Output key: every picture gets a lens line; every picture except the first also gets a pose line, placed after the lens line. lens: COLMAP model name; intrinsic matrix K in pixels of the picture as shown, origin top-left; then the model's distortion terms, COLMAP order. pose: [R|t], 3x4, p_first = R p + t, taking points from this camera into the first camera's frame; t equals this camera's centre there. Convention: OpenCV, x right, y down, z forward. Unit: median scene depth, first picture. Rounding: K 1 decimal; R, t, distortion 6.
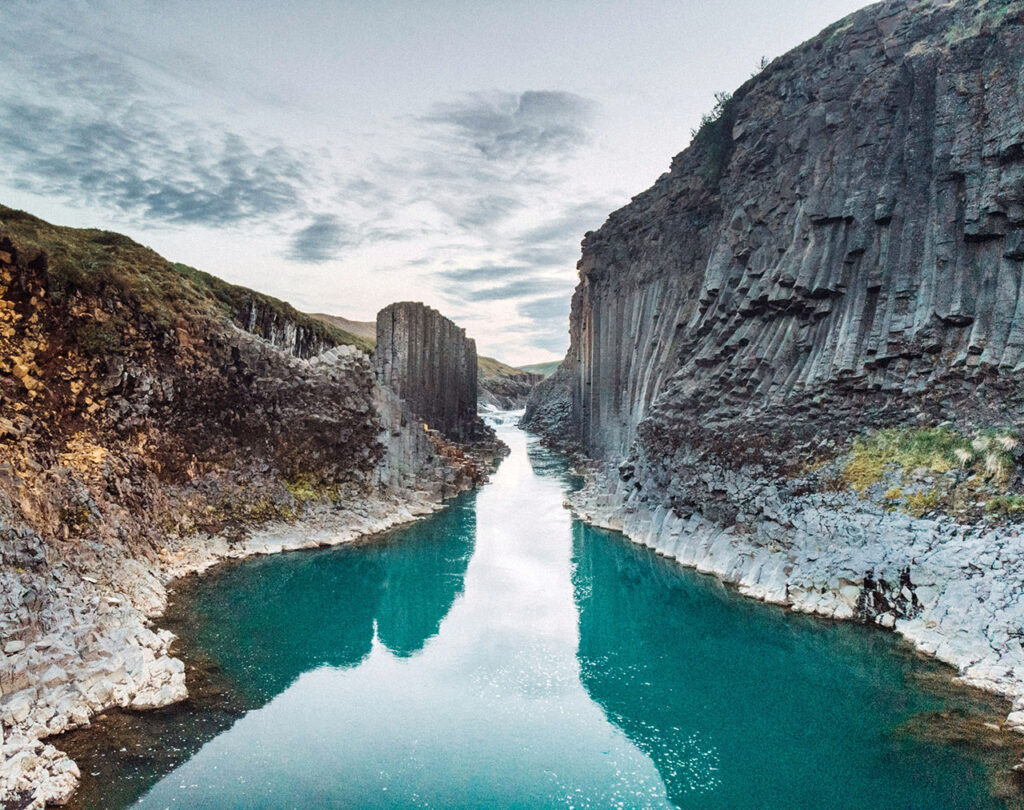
lens RADIAL K [[864.8, 0, 511.7], [0, 864.8, 406.6], [0, 0, 1]] dist [0.011544, -0.007443]
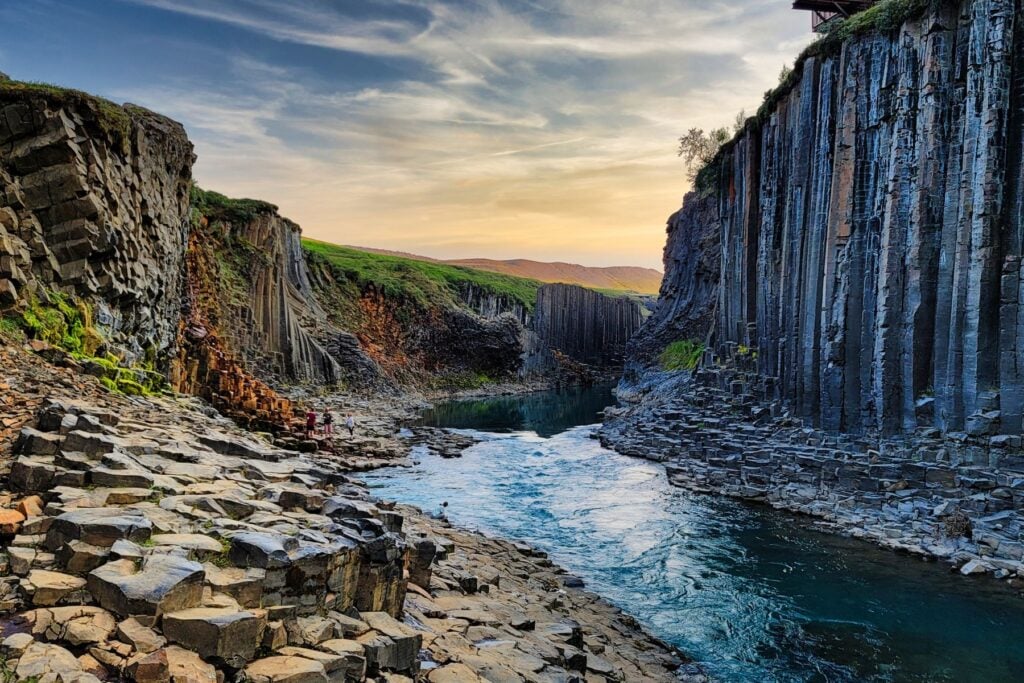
lens RADIAL K [[829.1, 0, 515.0], [0, 829.1, 346.9], [0, 0, 1]] dist [0.018227, 0.000725]
pose [[0.963936, -0.018294, -0.265505, 0.409103], [0.017285, 0.999832, -0.006138, 0.028639], [0.265572, 0.001327, 0.964090, -1.054710]]
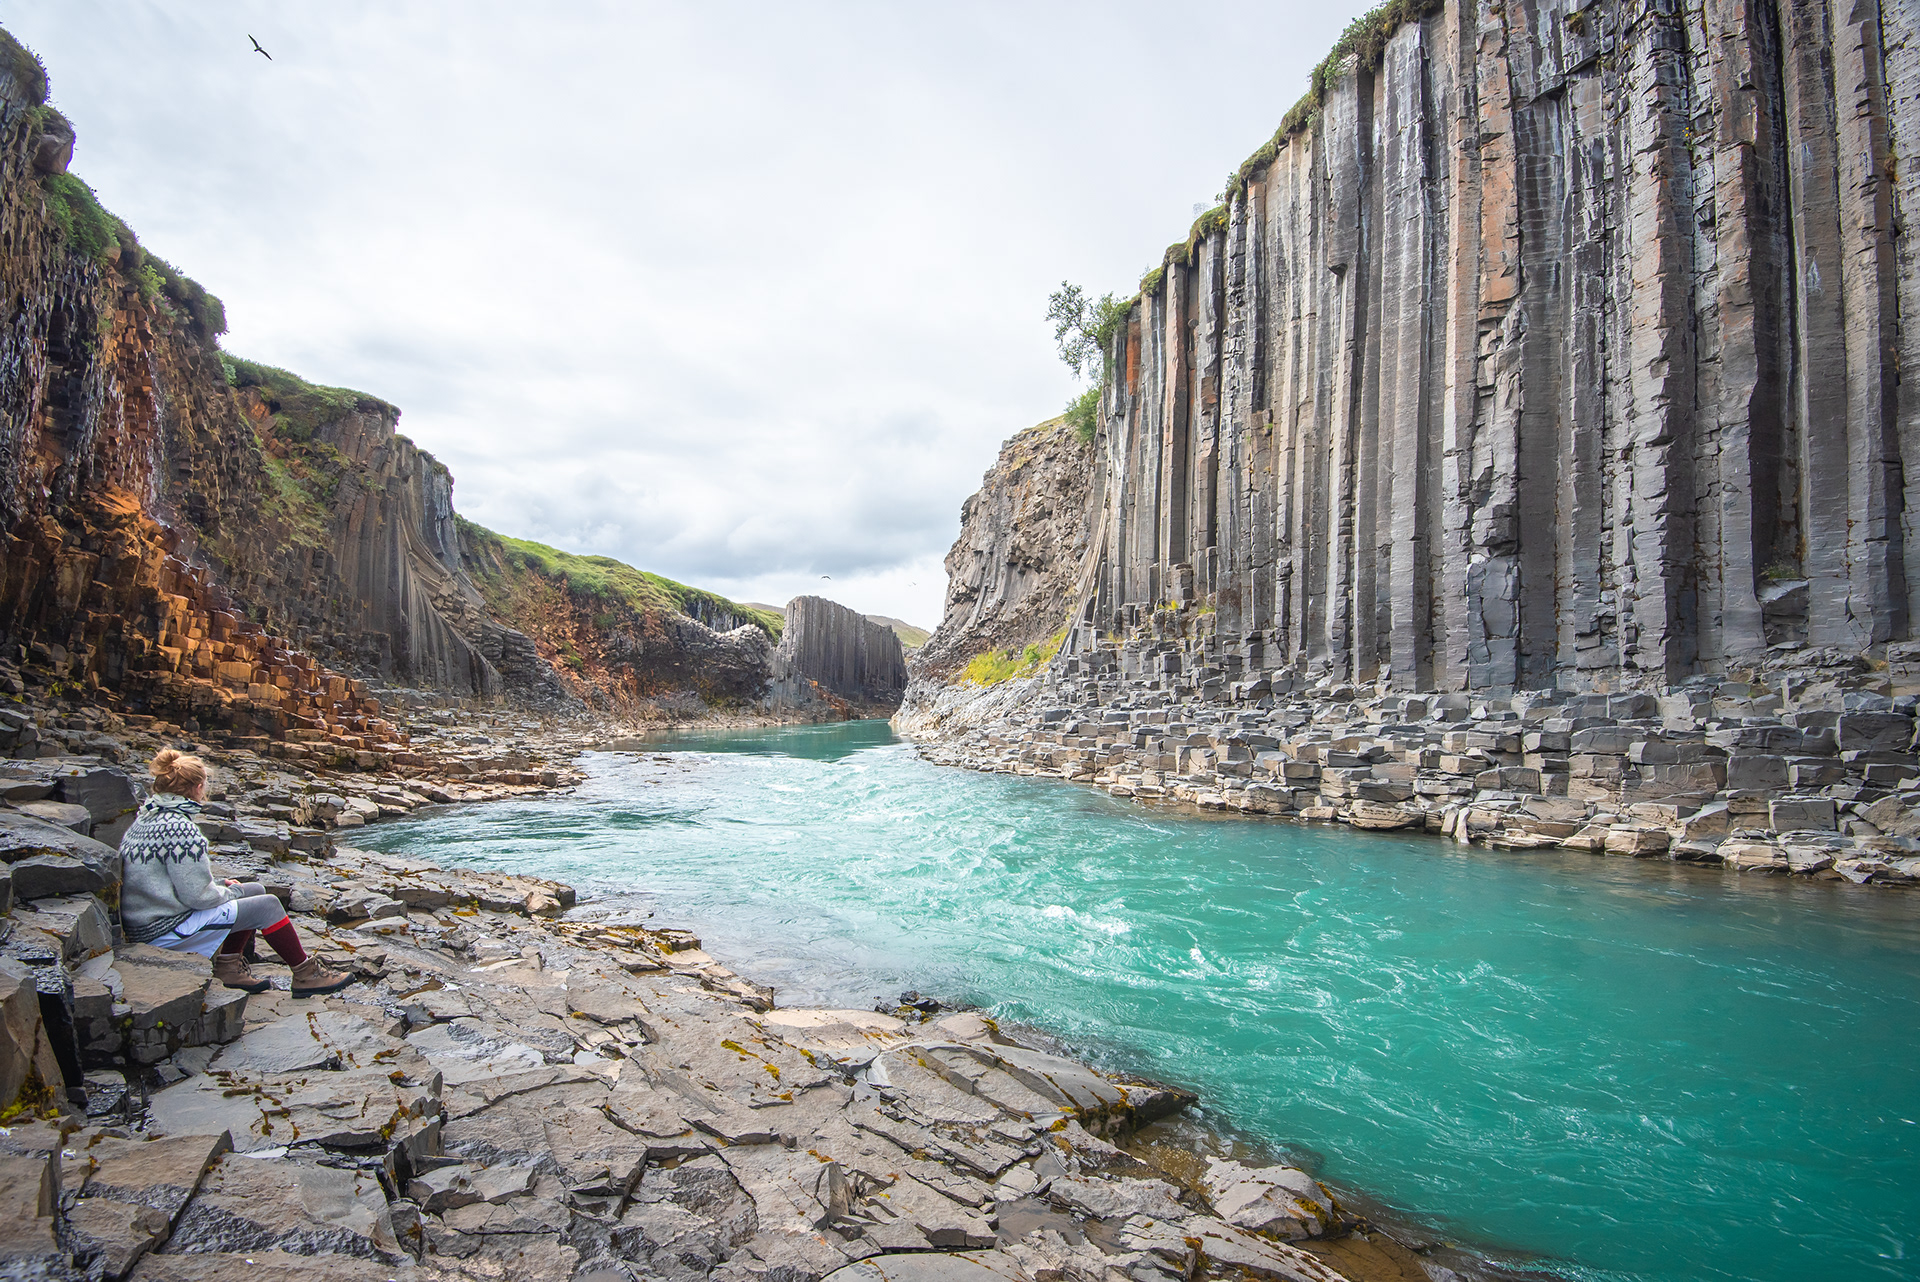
lens RADIAL K [[917.8, 0, 947.2], [0, 917.8, 627.1], [0, 0, 1]] dist [-0.037063, -0.000524]
pose [[0.998459, -0.019397, -0.051996, 0.299464], [0.015107, 0.996546, -0.081656, 0.088346], [0.053400, 0.080745, 0.995303, -0.758002]]
